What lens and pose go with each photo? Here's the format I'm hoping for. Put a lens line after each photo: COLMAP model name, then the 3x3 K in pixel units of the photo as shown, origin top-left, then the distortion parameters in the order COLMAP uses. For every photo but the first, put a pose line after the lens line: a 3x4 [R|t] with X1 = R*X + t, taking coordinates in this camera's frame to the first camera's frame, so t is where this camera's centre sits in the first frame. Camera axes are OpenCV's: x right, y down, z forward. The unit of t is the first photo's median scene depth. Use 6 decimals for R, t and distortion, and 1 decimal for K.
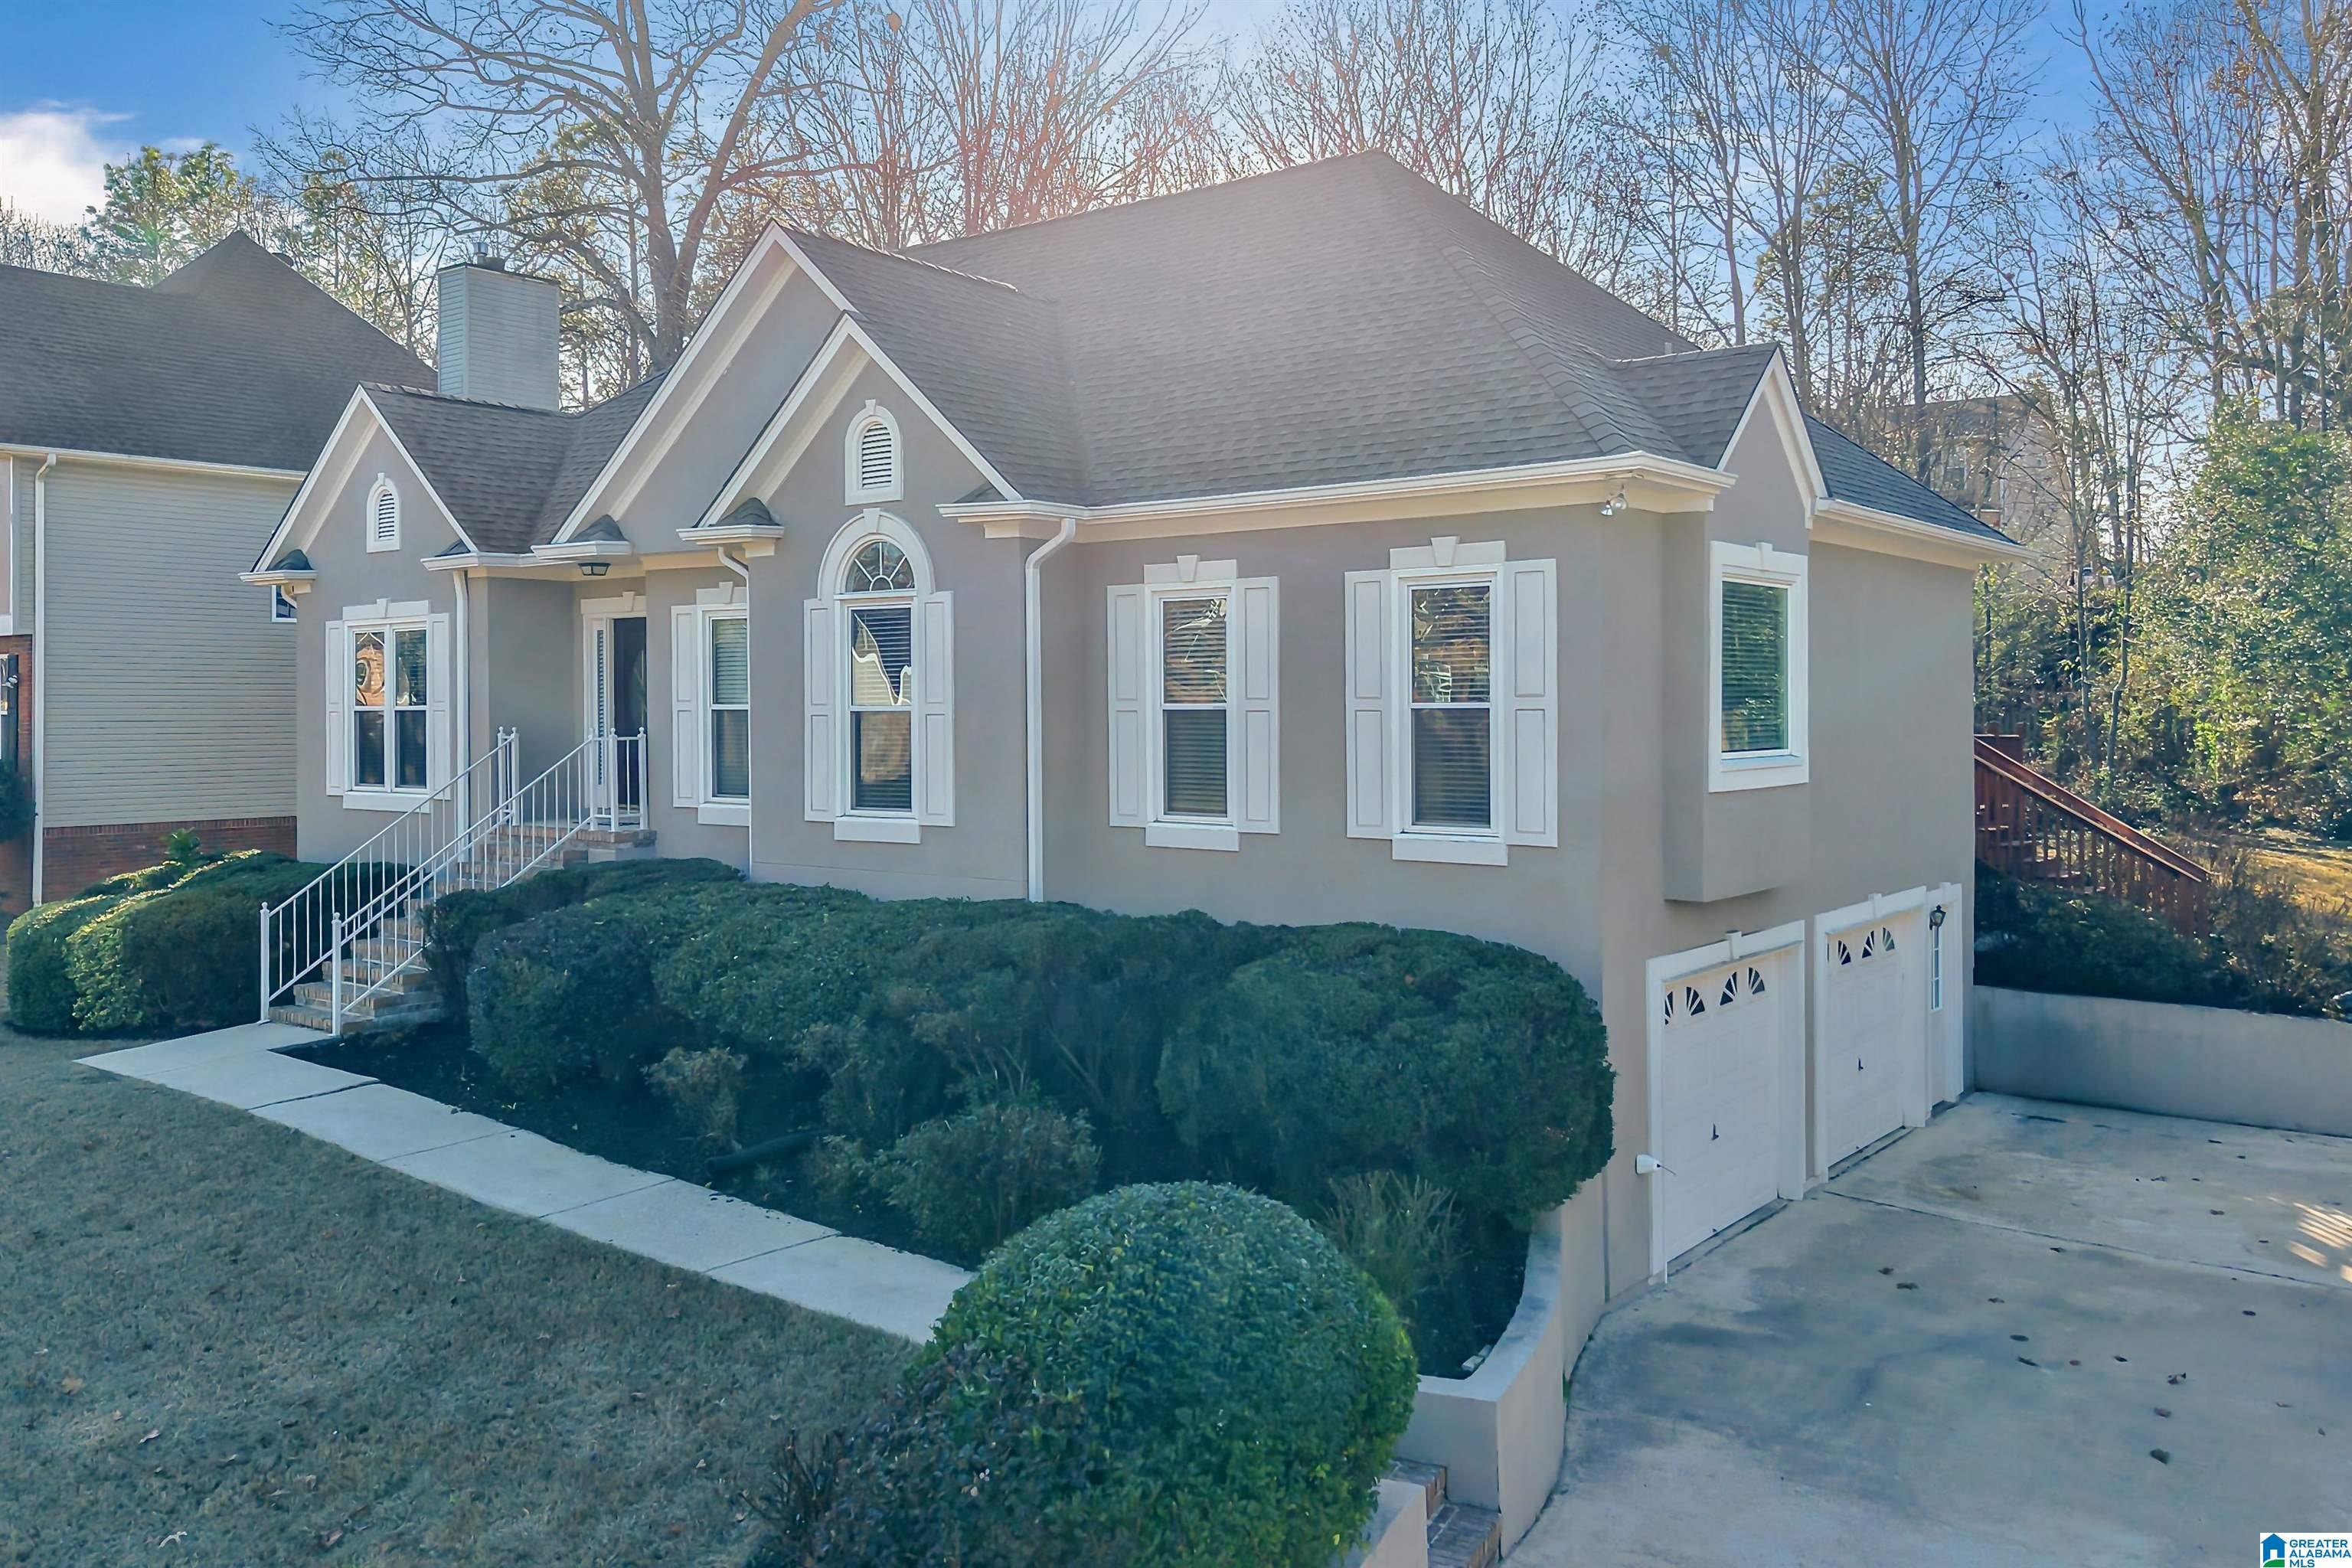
lens RADIAL K [[1947.3, 0, 1277.8], [0, 1947.3, 698.6], [0, 0, 1]] dist [-0.000734, -0.002094]
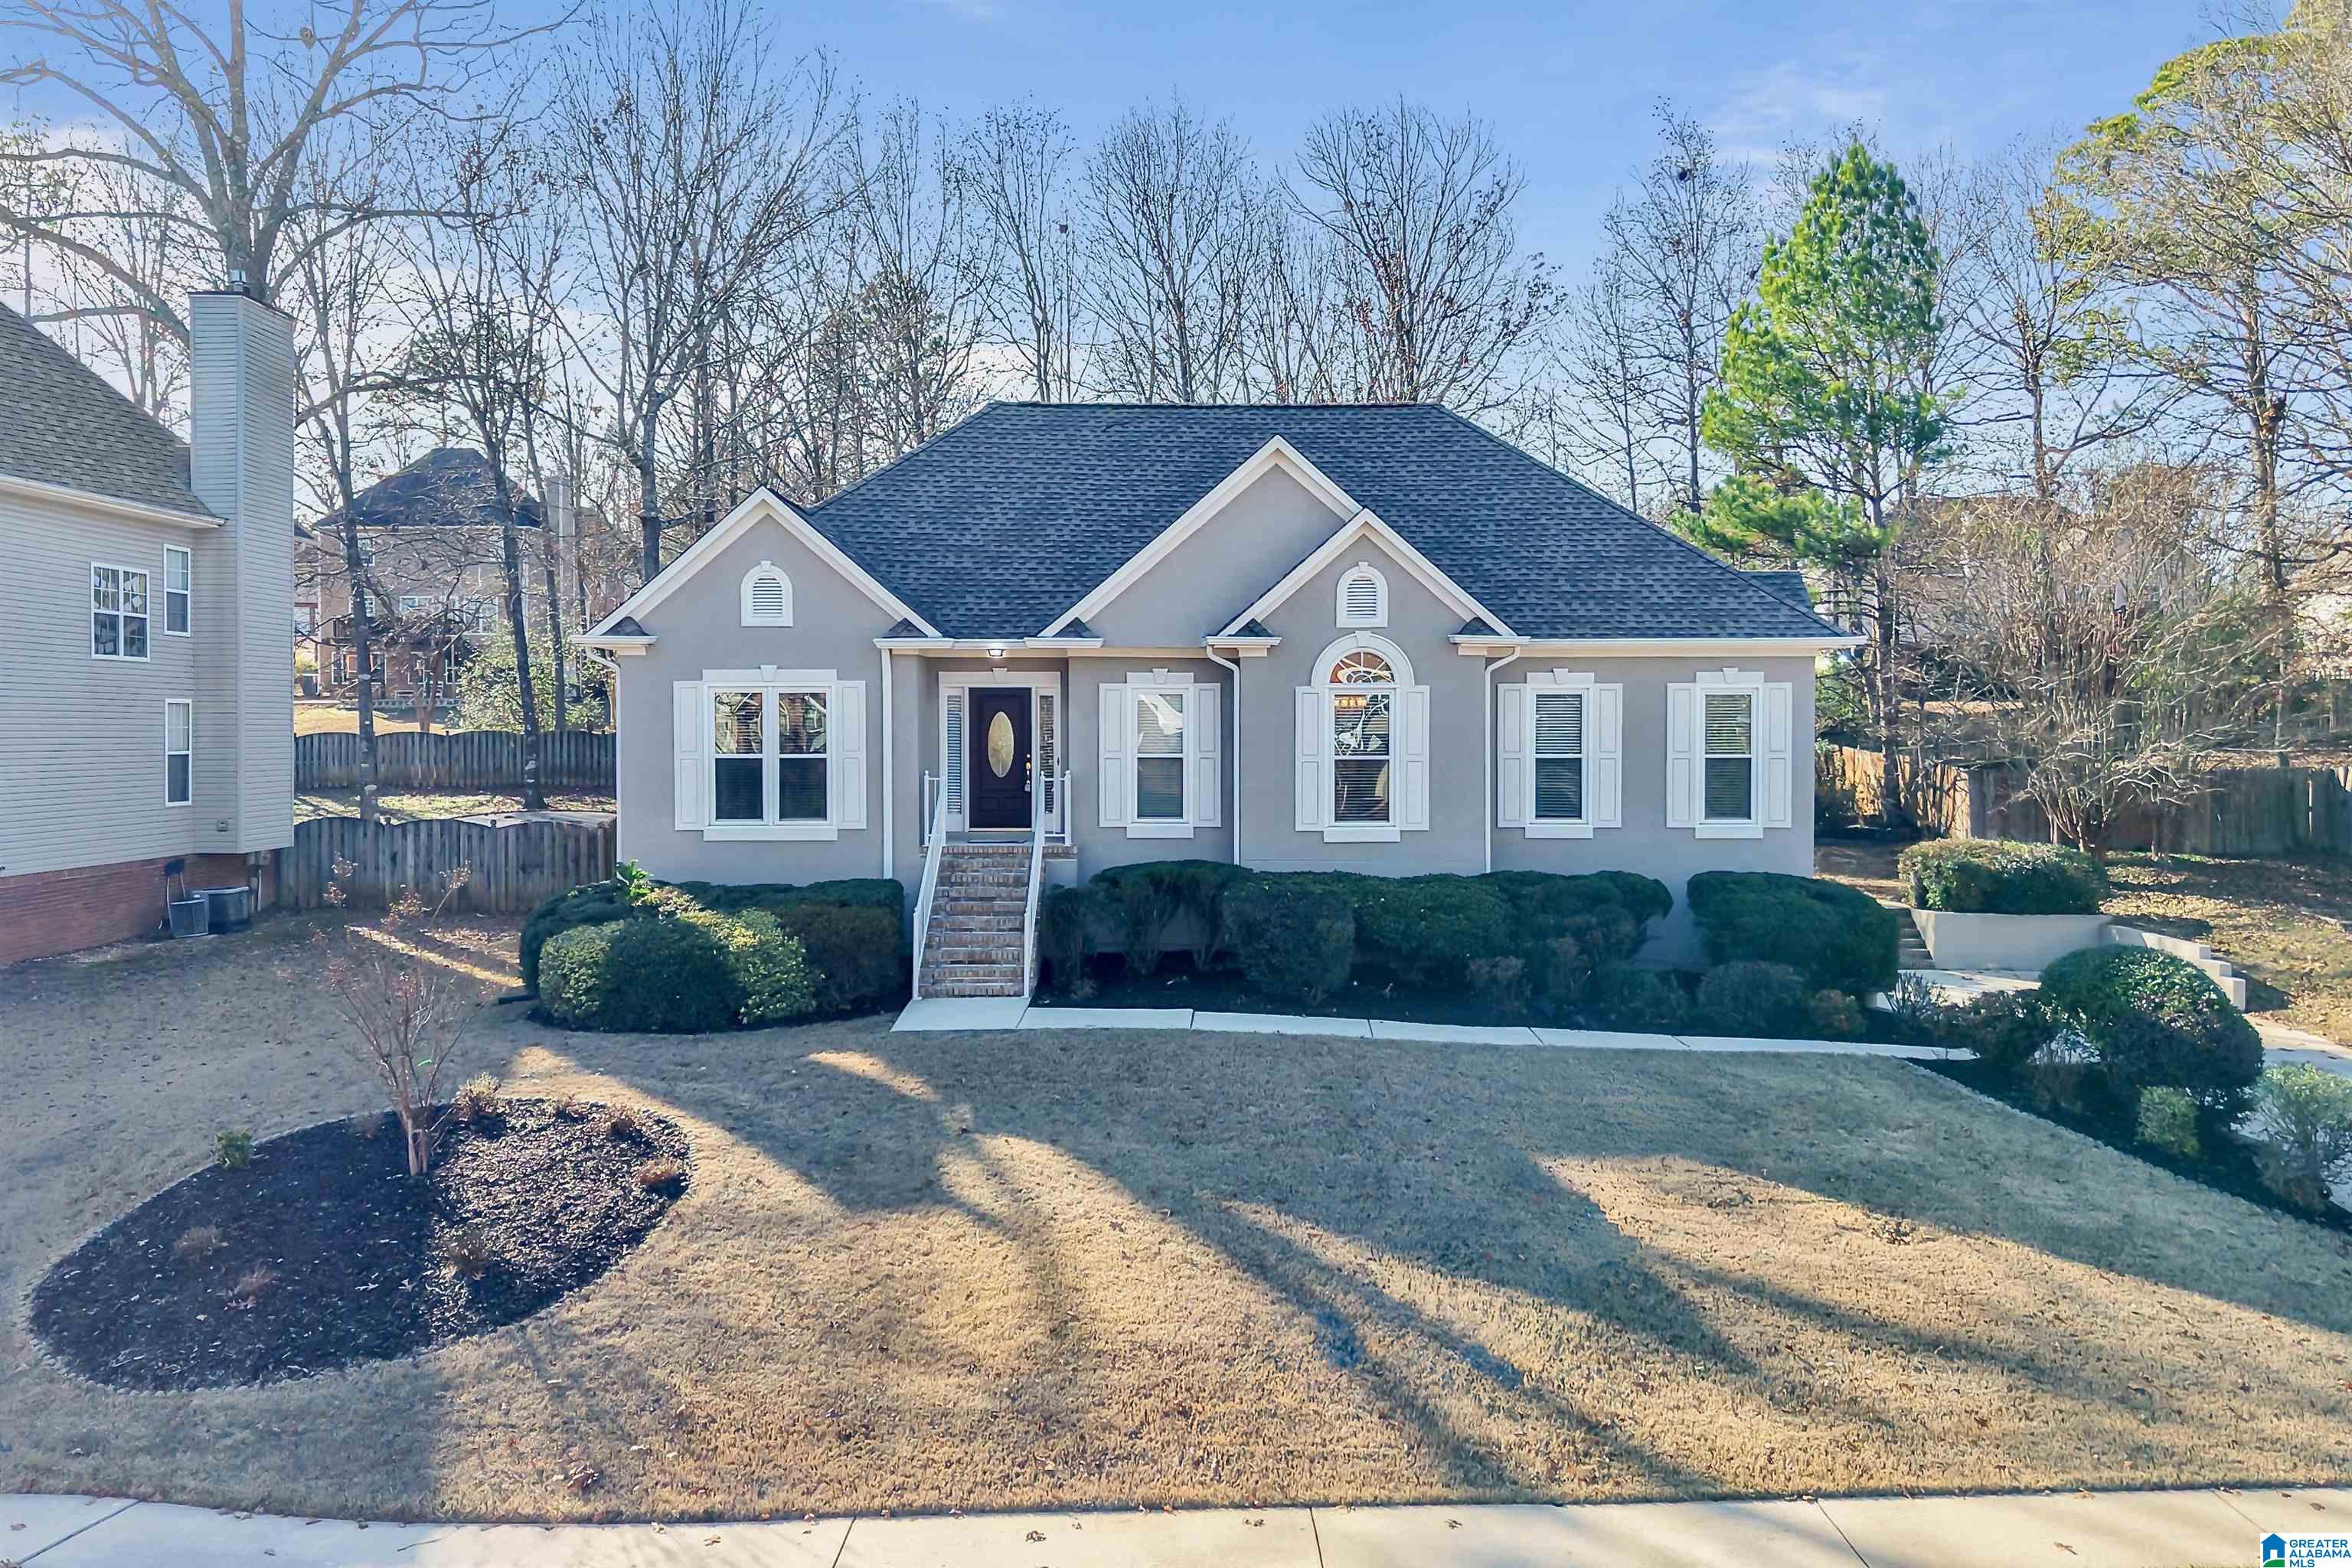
lens RADIAL K [[1726.1, 0, 1257.1], [0, 1726.1, 773.5], [0, 0, 1]] dist [0.040172, -0.000370]
pose [[0.798700, -0.001910, 0.601726, -1.119989], [-0.003963, 0.999957, 0.008435, 0.006793], [-0.601716, -0.009122, 0.798658, -0.070240]]
